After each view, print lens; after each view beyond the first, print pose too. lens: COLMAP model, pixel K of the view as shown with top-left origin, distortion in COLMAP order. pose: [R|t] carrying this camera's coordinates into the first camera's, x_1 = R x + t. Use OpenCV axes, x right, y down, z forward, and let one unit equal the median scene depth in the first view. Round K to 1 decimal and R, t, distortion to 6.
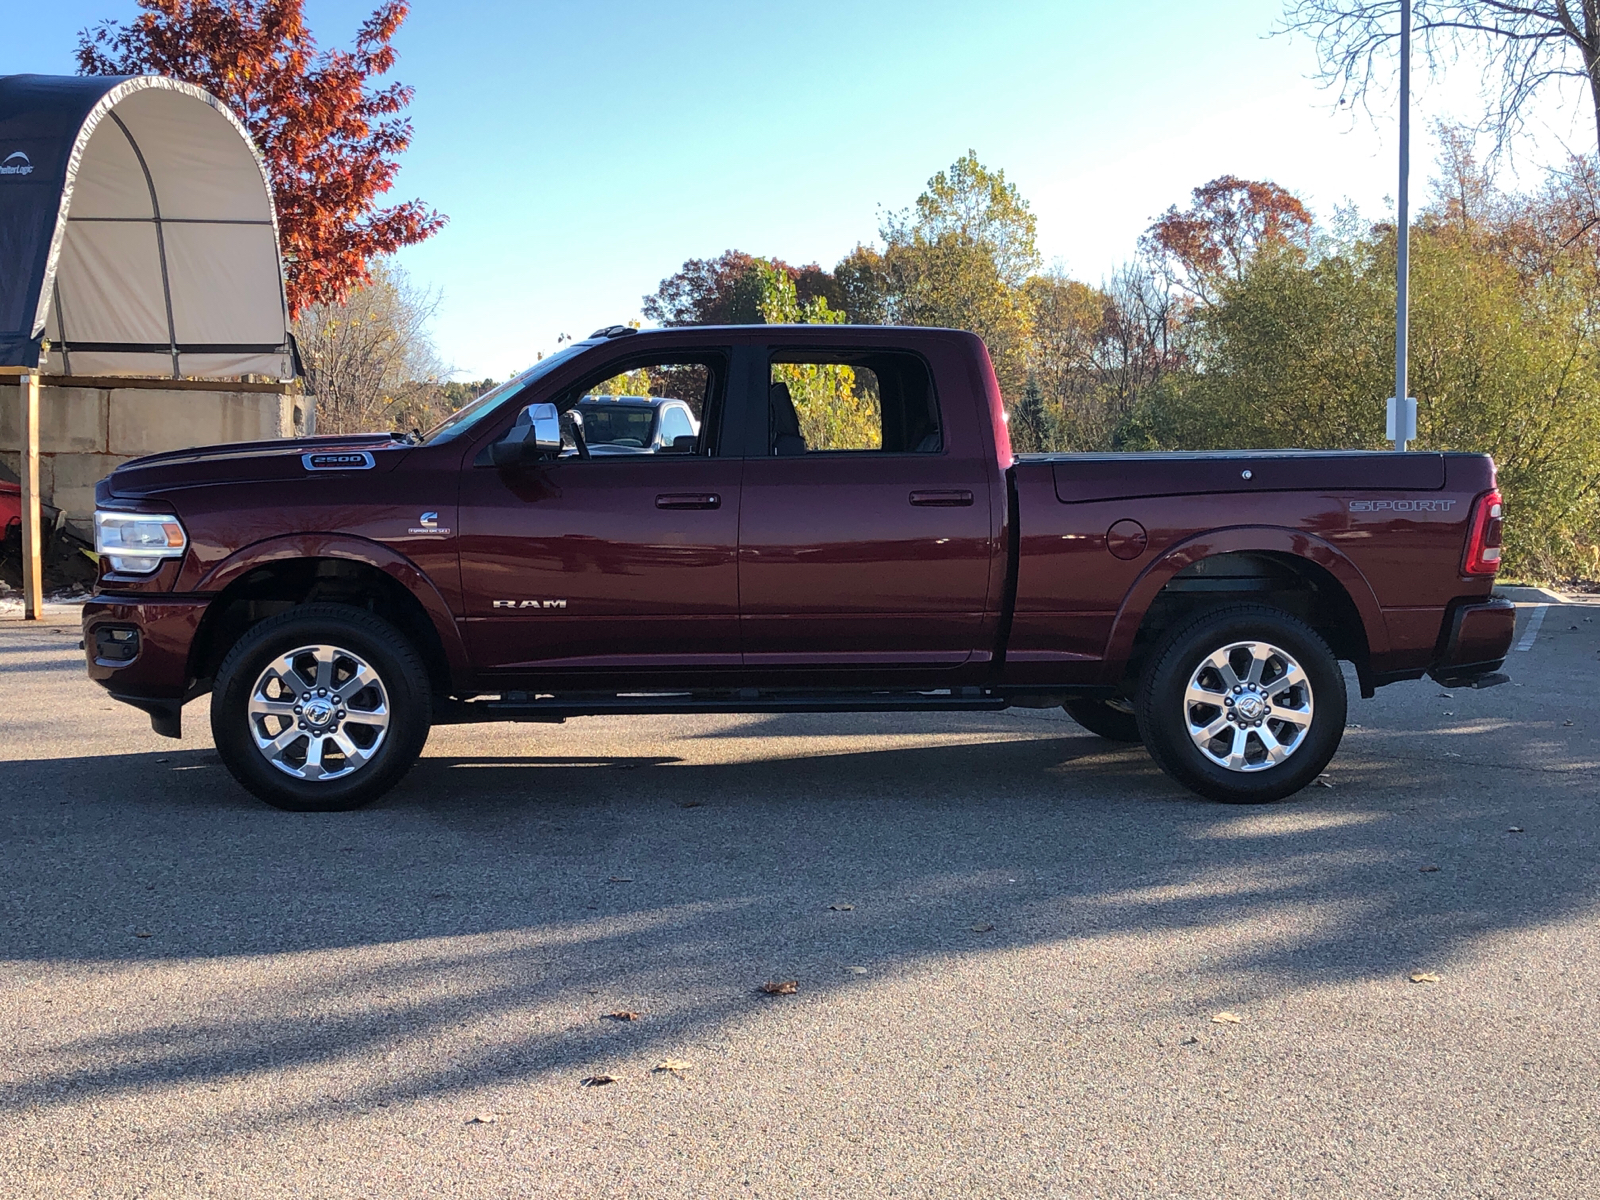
lens RADIAL K [[2083.8, 0, 798.4], [0, 2083.8, 561.0], [0, 0, 1]] dist [0.172669, -0.579146]
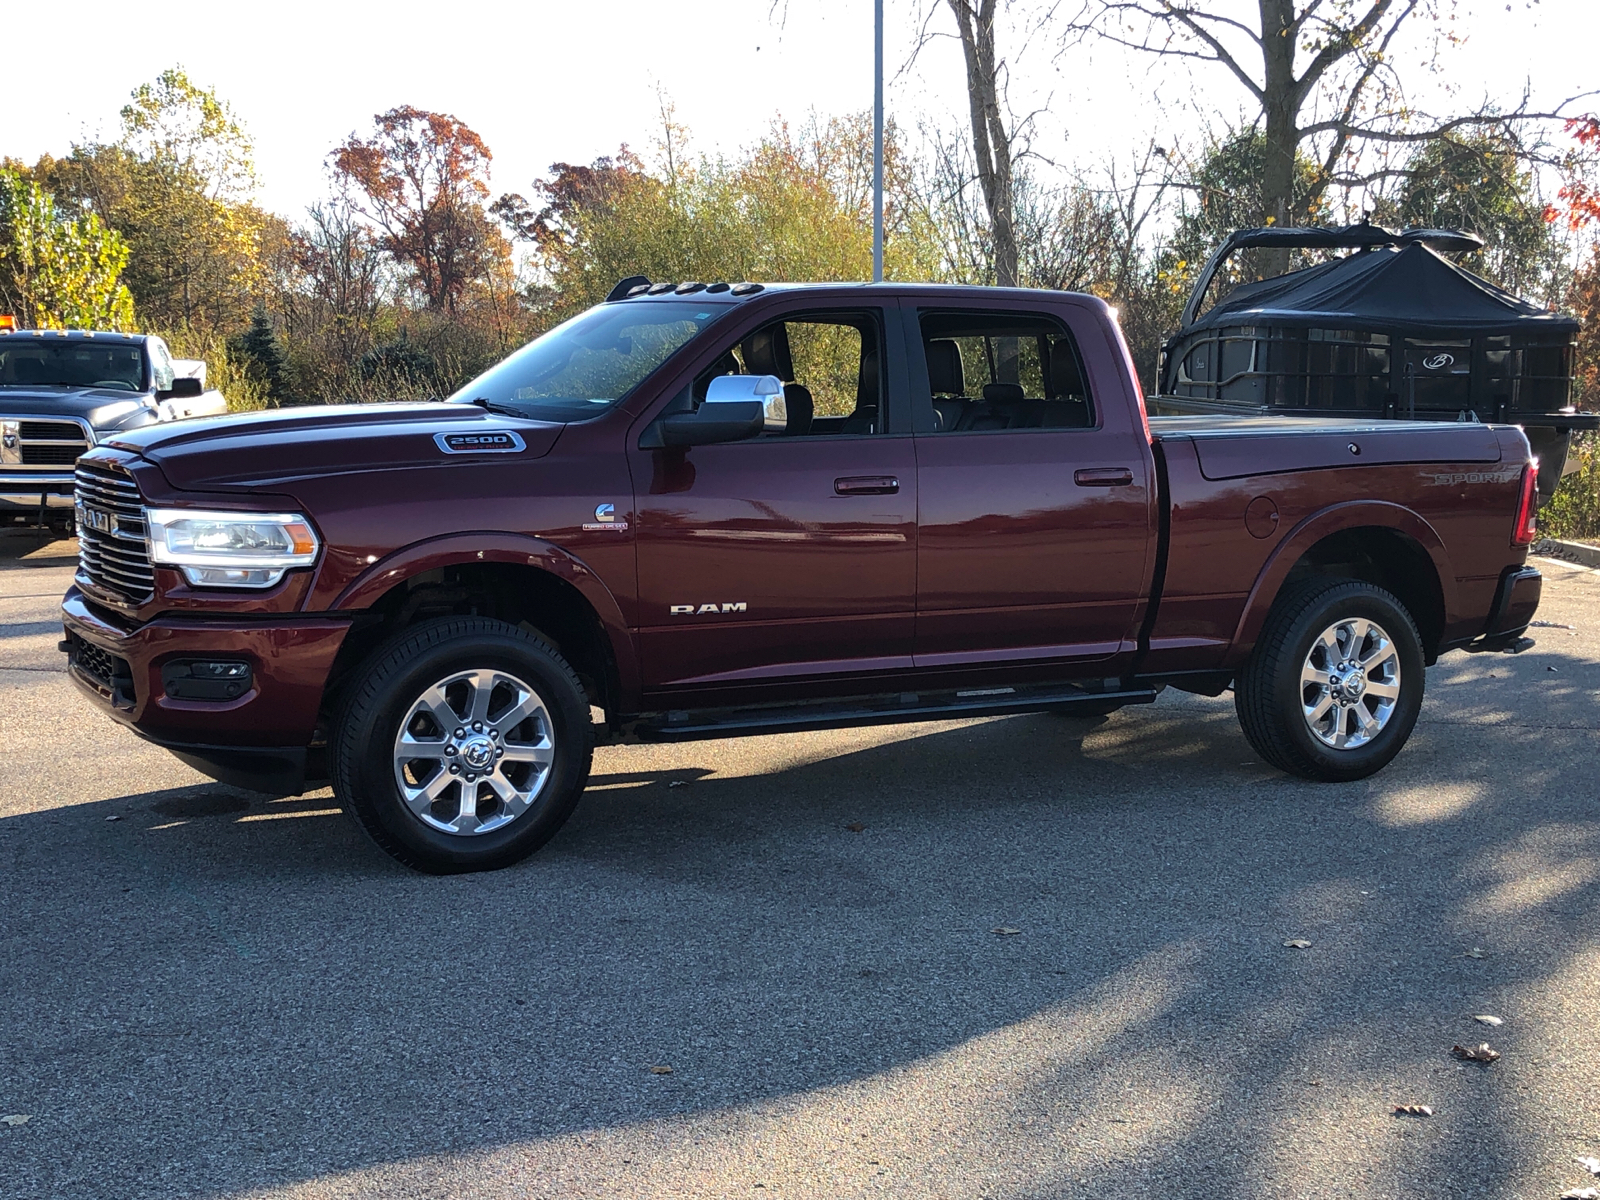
lens RADIAL K [[2083.8, 0, 798.4], [0, 2083.8, 561.0], [0, 0, 1]] dist [0.172669, -0.579146]
pose [[0.919884, -0.028362, 0.391163, -0.225254], [0.015375, 0.999223, 0.036293, -0.015430], [-0.391888, -0.027371, 0.919606, 0.108187]]
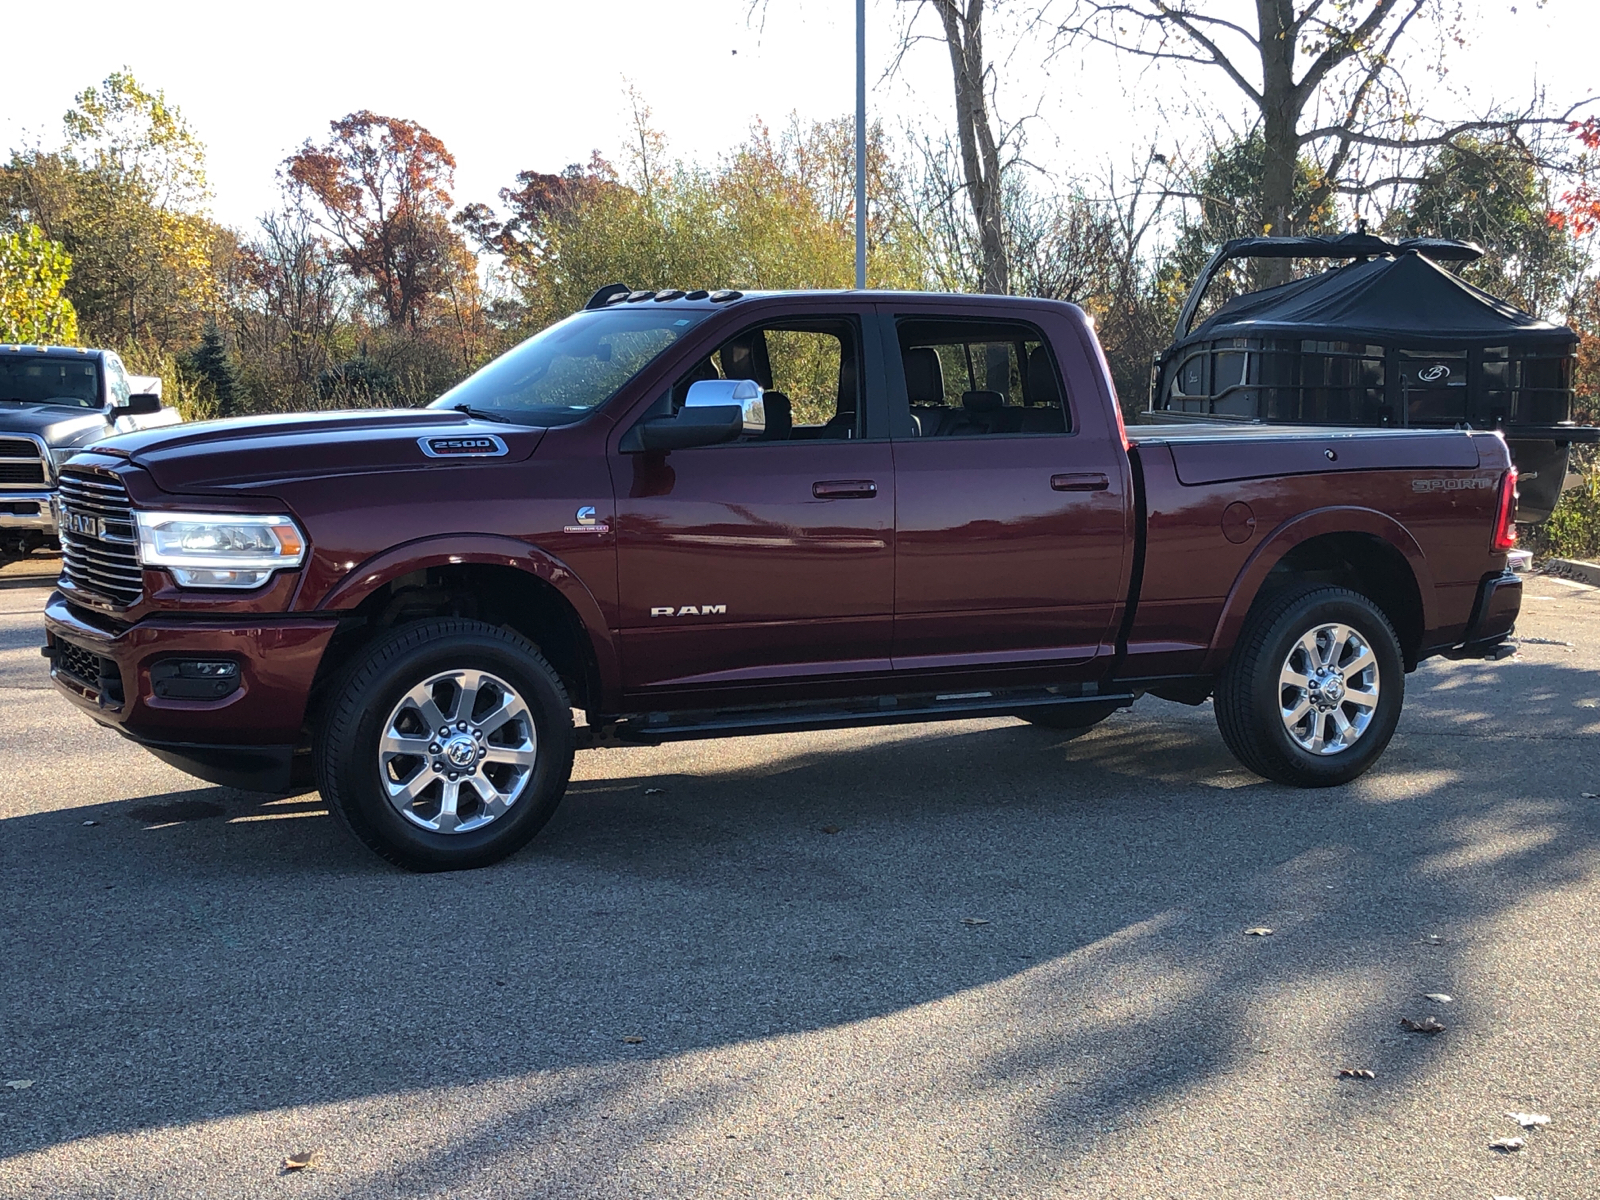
lens RADIAL K [[2216.5, 0, 790.3], [0, 2216.5, 565.4], [0, 0, 1]] dist [0.193326, -0.636249]
pose [[0.918256, -0.025578, 0.395161, -0.238400], [0.017560, 0.999560, 0.023895, -0.010290], [-0.395599, -0.015002, 0.918301, 0.073828]]
